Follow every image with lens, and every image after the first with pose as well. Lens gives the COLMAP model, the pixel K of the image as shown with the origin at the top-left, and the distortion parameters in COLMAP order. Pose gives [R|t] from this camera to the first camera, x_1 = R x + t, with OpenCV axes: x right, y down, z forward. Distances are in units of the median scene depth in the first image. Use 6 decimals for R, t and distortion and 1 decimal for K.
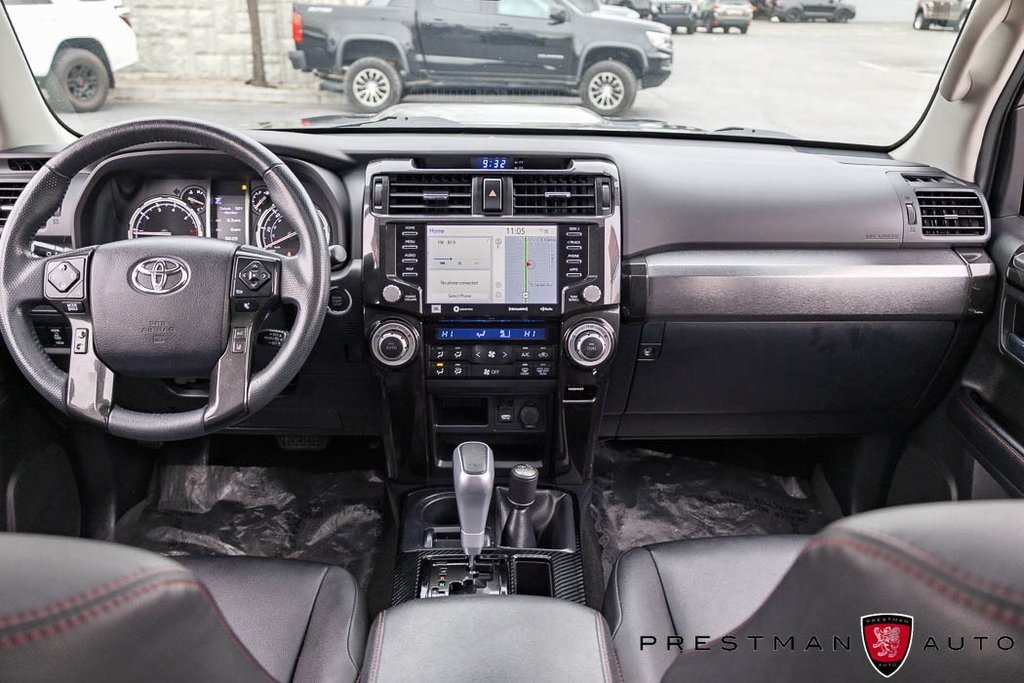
lens RADIAL K [[866.3, 0, 512.9], [0, 866.3, 344.3], [0, 0, 1]] dist [-0.011771, 0.015765]
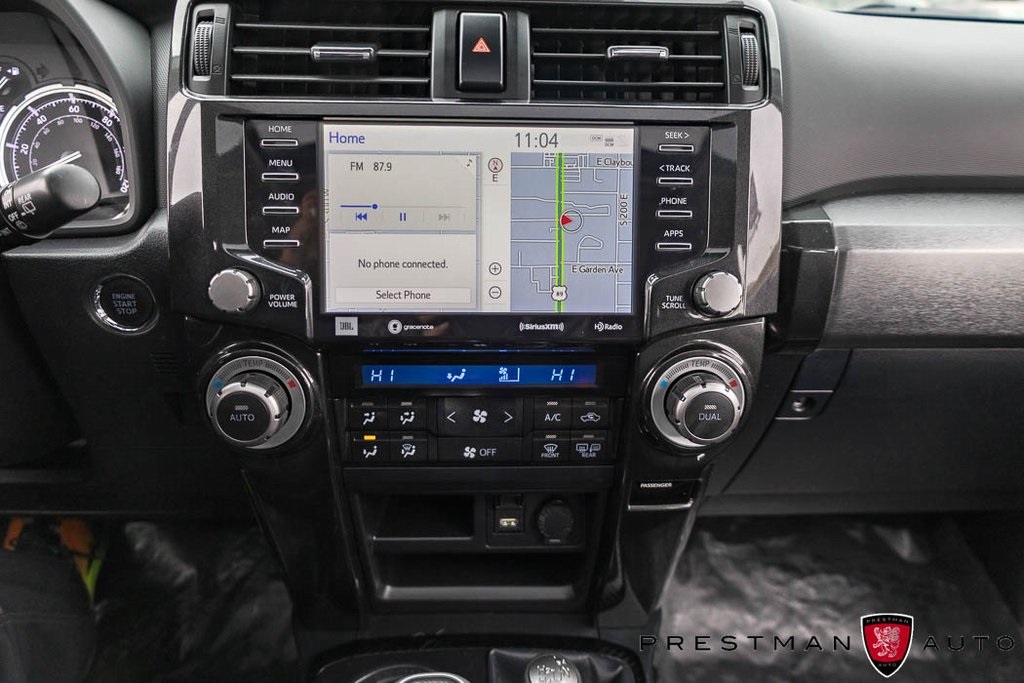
lens RADIAL K [[691.5, 0, 512.5], [0, 691.5, 337.3], [0, 0, 1]] dist [0.005961, 0.002720]
pose [[0.999959, 0.003358, 0.008384, -0.010782], [-0.003806, 0.998533, 0.054004, -0.053561], [-0.008191, -0.054034, 0.998506, 0.660155]]
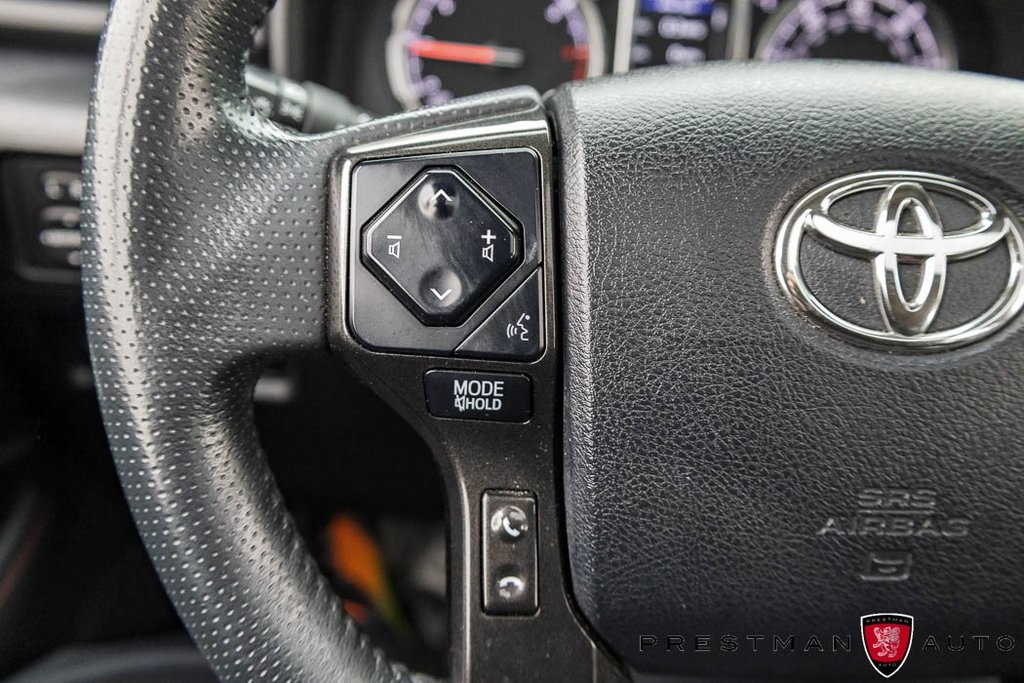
lens RADIAL K [[951.7, 0, 530.4], [0, 951.7, 323.3], [0, 0, 1]] dist [0.077351, -0.018444]
pose [[0.998686, 0.019941, 0.047198, -0.443998], [-0.026381, 0.989797, 0.140019, -0.081396], [-0.043924, -0.141081, 0.989023, 0.676843]]
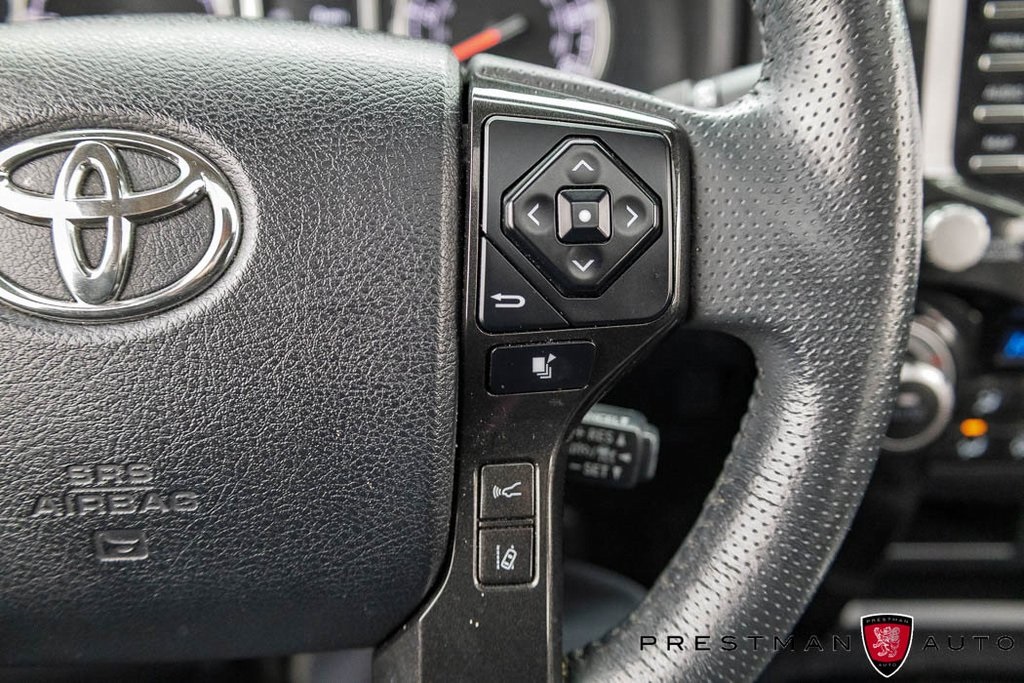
lens RADIAL K [[951.7, 0, 520.2], [0, 951.7, 364.5], [0, 0, 1]] dist [0.077351, -0.018444]
pose [[0.999625, -0.016739, 0.021649, -0.278250], [0.012058, 0.979588, 0.200655, -0.078498], [-0.024566, -0.200319, 0.979423, 0.681184]]
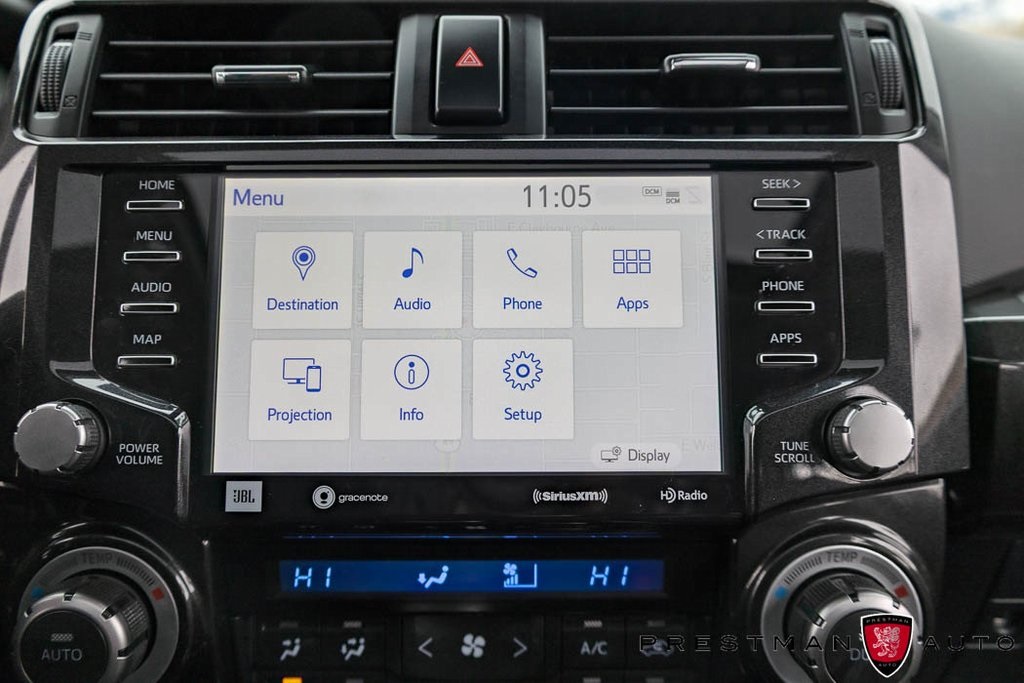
lens RADIAL K [[842.6, 0, 510.2], [0, 842.6, 339.3], [0, 0, 1]] dist [-0.006137, -0.005264]
pose [[0.999291, -0.007680, -0.036863, -0.001750], [0.002535, 0.990477, -0.137652, -0.051822], [0.037569, 0.137461, 0.989794, 0.749954]]
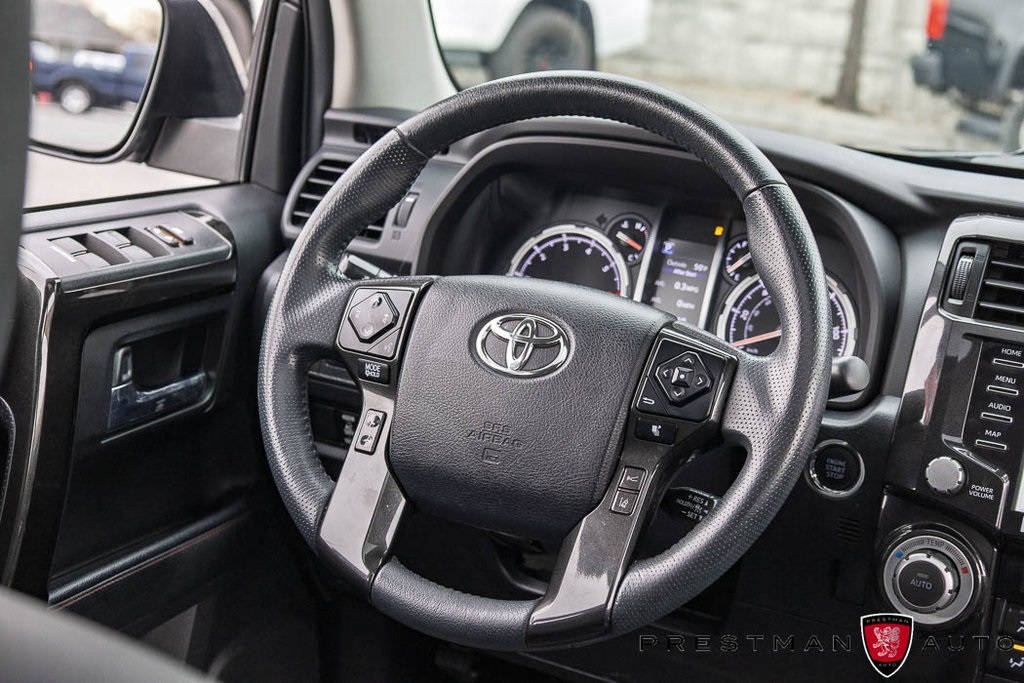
lens RADIAL K [[1715.4, 0, 510.1], [0, 1715.4, 333.4], [0, 0, 1]] dist [0.025538, 0.000000]
pose [[0.884423, 0.173075, -0.433406, 0.049400], [-0.244511, 0.962869, -0.114448, 0.035261], [0.397505, 0.207193, 0.893902, 0.017242]]
